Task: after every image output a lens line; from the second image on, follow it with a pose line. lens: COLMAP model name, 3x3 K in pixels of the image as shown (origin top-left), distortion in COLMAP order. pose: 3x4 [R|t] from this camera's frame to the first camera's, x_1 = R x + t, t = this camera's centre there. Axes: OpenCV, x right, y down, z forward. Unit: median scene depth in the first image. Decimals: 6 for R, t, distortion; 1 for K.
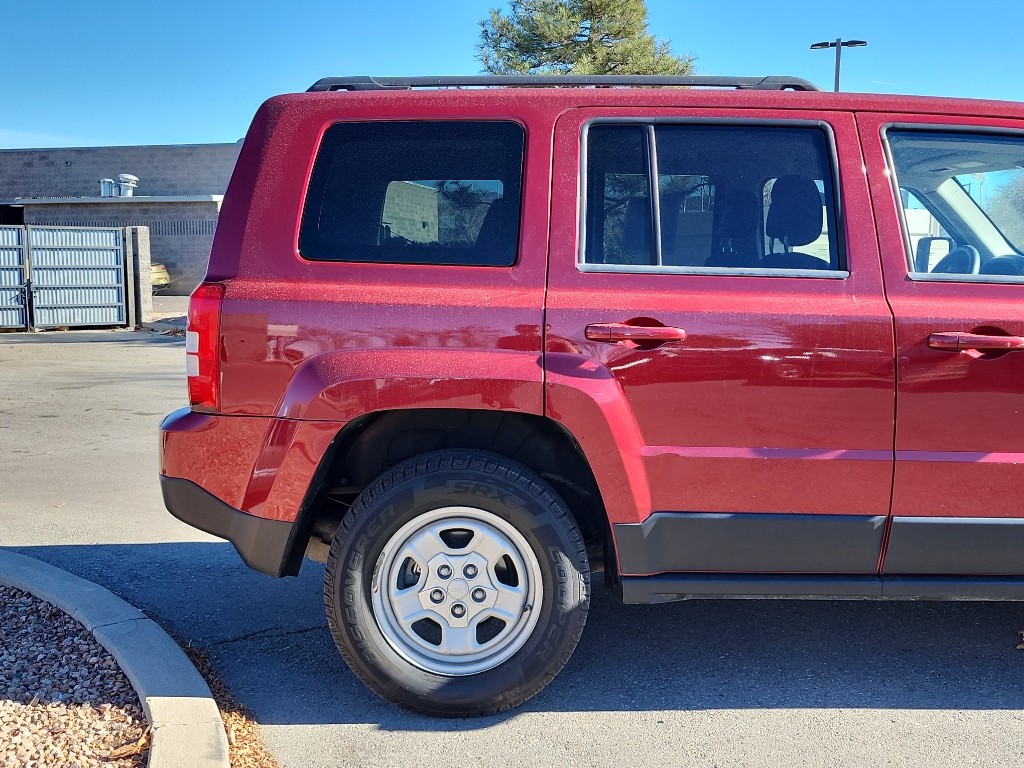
lens RADIAL K [[1144.6, 0, 512.0], [0, 1144.6, 384.0], [0, 0, 1]] dist [0.058515, -0.023285]
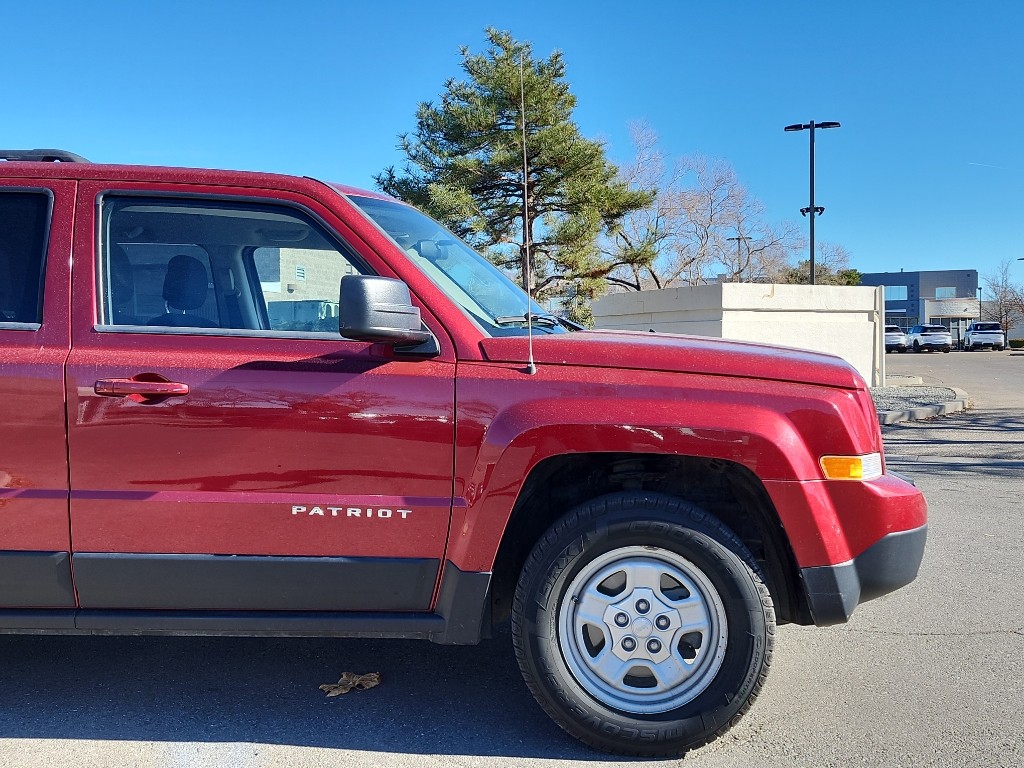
lens RADIAL K [[1079.6, 0, 549.8], [0, 1079.6, 370.3], [0, 0, 1]] dist [0.114662, 0.000050]
pose [[0.995199, -0.002925, -0.097832, 0.592327], [-0.004385, 0.997217, -0.074420, 0.014363], [0.097777, 0.074491, 0.992417, 0.010939]]
